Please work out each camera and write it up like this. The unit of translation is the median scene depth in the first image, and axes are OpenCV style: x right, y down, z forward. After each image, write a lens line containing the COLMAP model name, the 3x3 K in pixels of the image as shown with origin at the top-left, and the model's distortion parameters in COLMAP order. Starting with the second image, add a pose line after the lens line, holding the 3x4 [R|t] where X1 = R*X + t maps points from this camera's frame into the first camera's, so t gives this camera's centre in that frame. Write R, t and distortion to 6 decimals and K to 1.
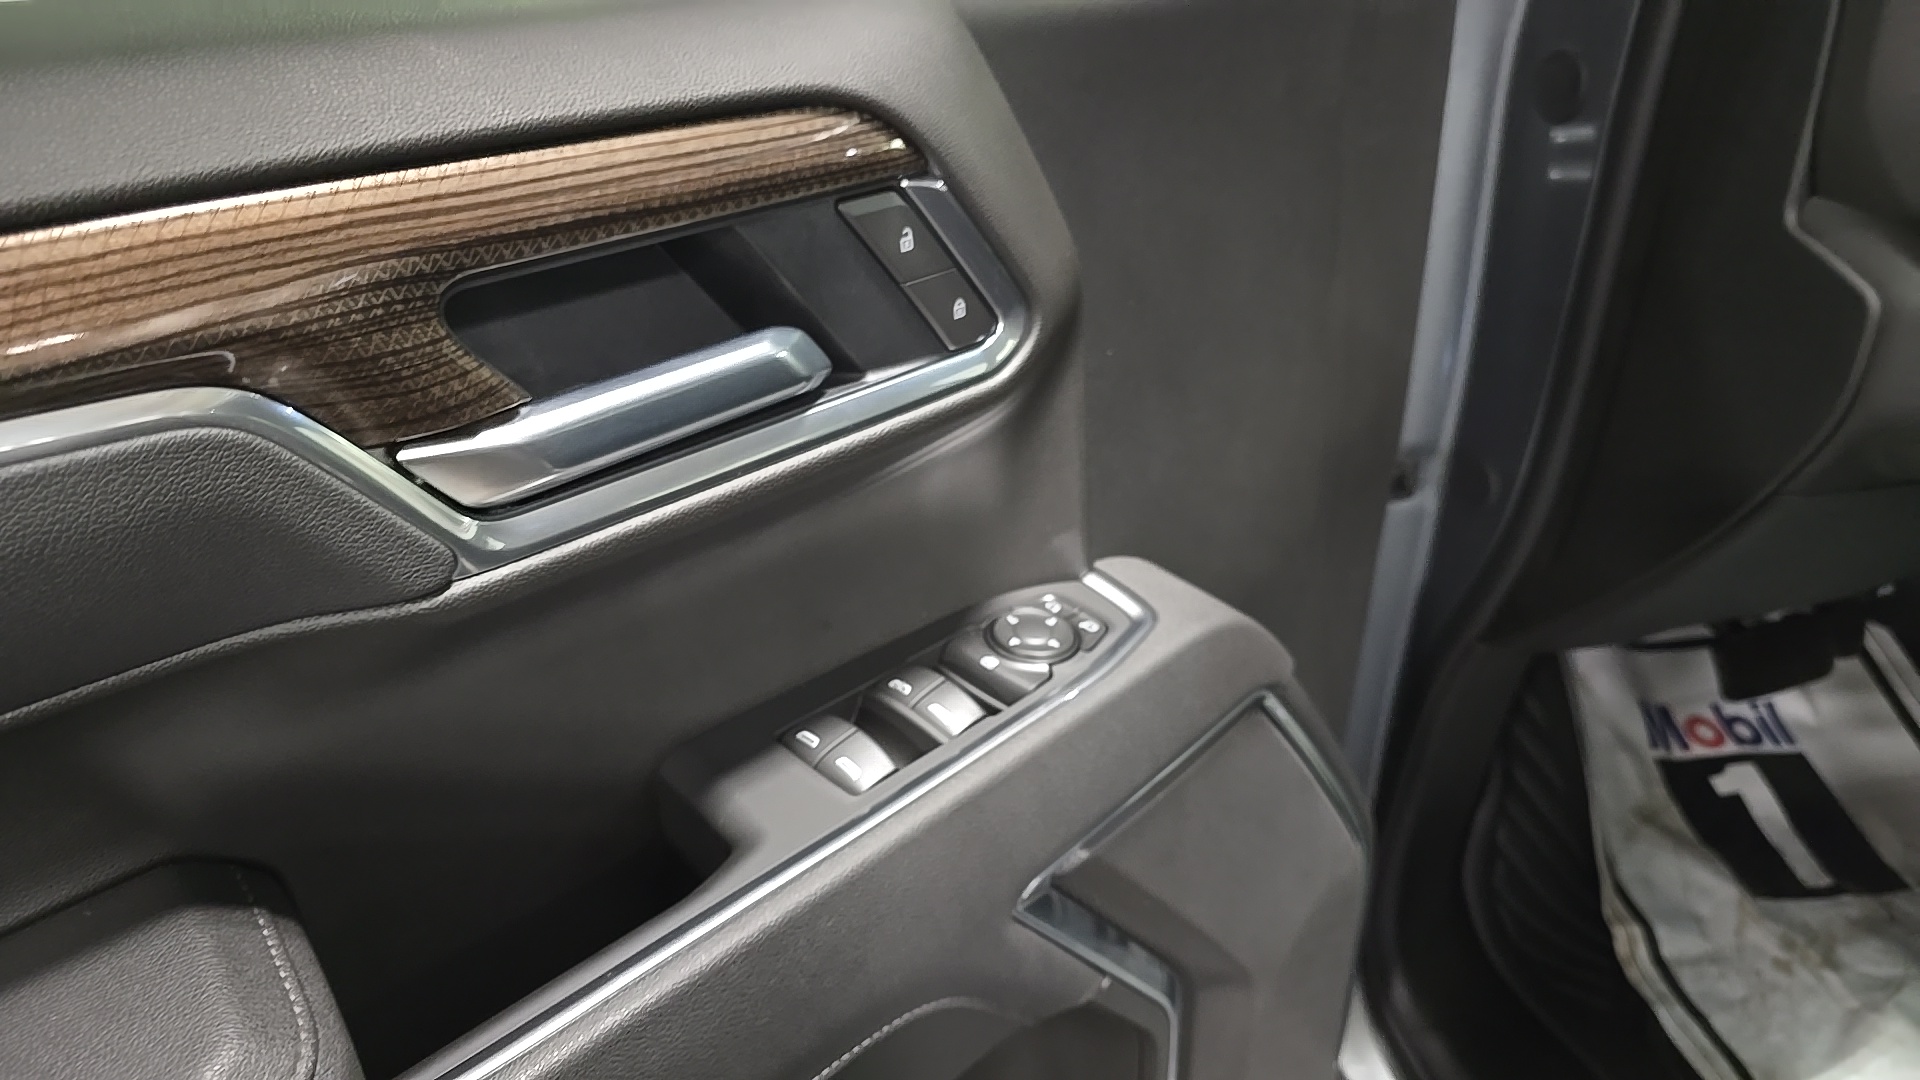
lens RADIAL K [[1292.2, 0, 961.9], [0, 1292.2, 538.8], [0, 0, 1]] dist [0.060436, -0.054294]
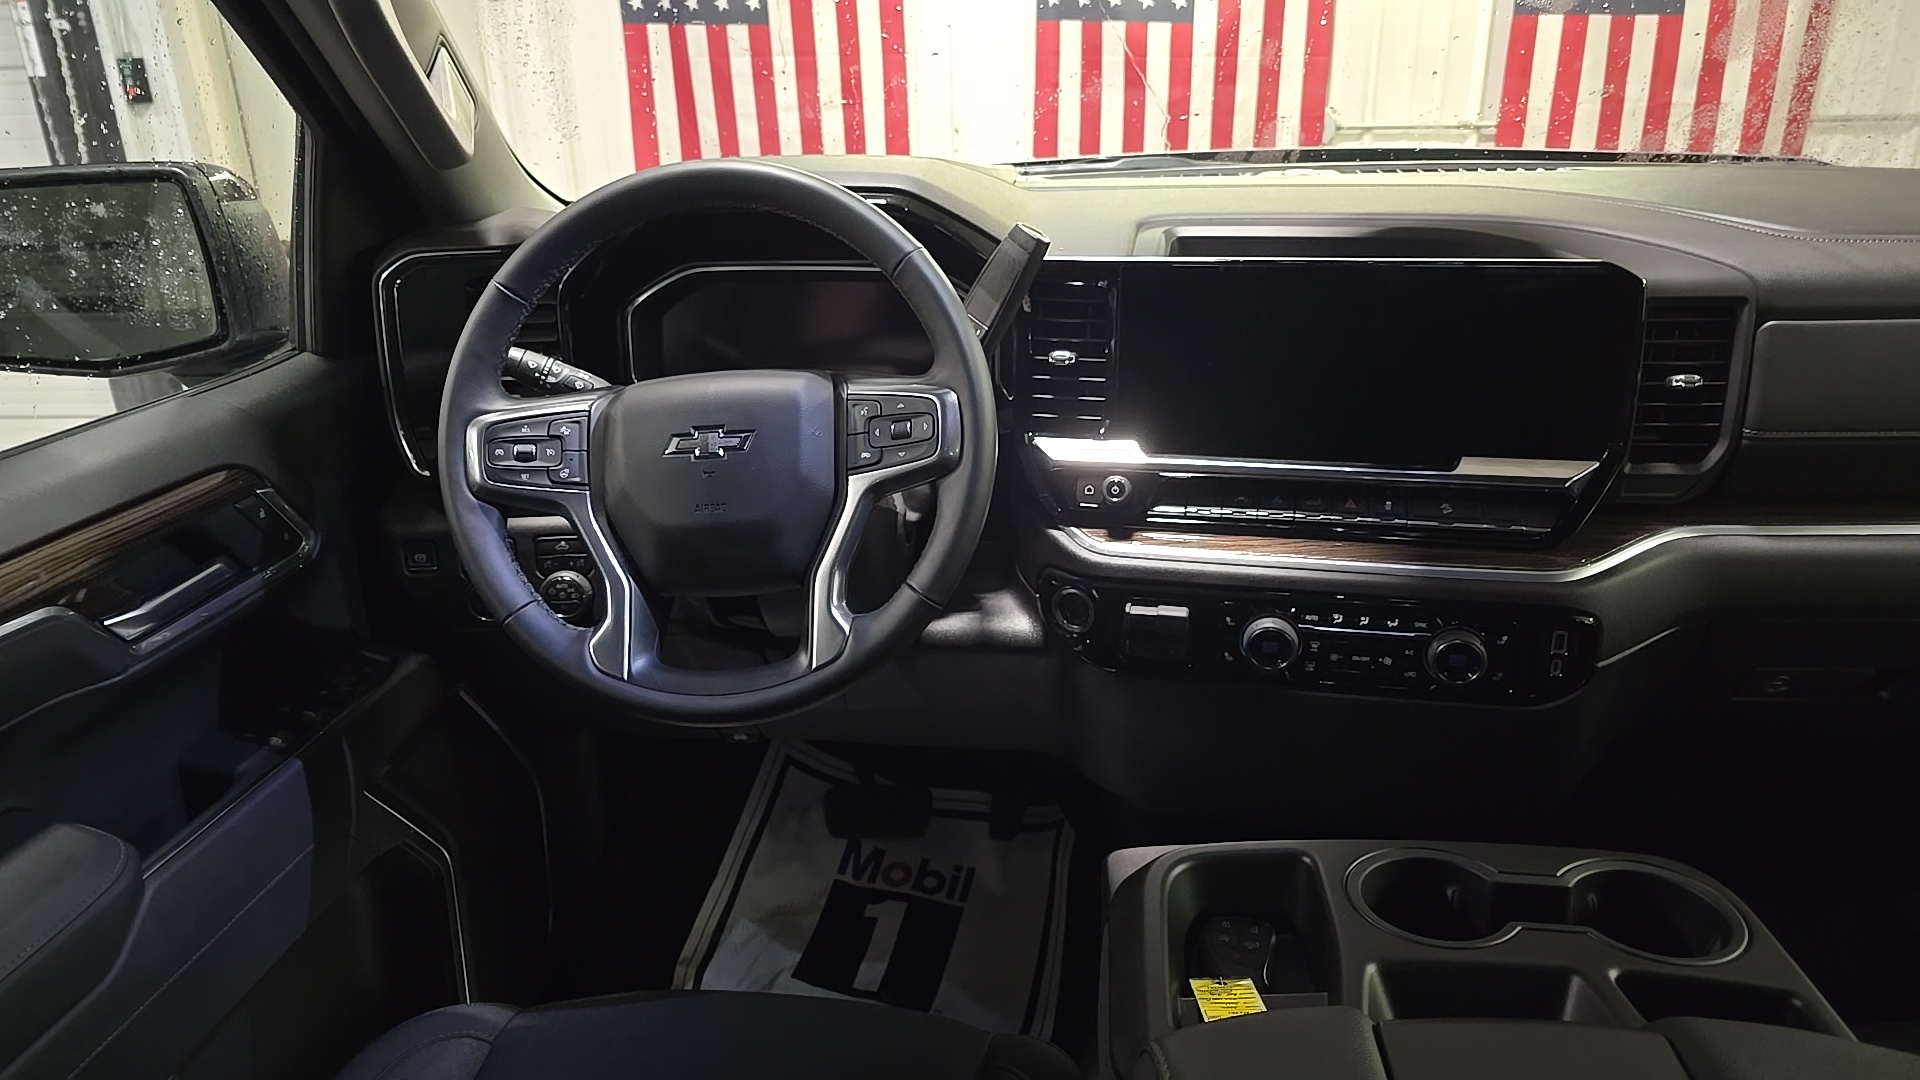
lens RADIAL K [[1292.2, 0, 955.6], [0, 1292.2, 547.1], [0, 0, 1]] dist [0.060436, -0.054294]
pose [[0.796424, -0.197201, 0.571682, -0.520725], [0.267959, 0.962546, -0.041272, 0.360680], [-0.542131, 0.186058, 0.819437, -2.171174]]
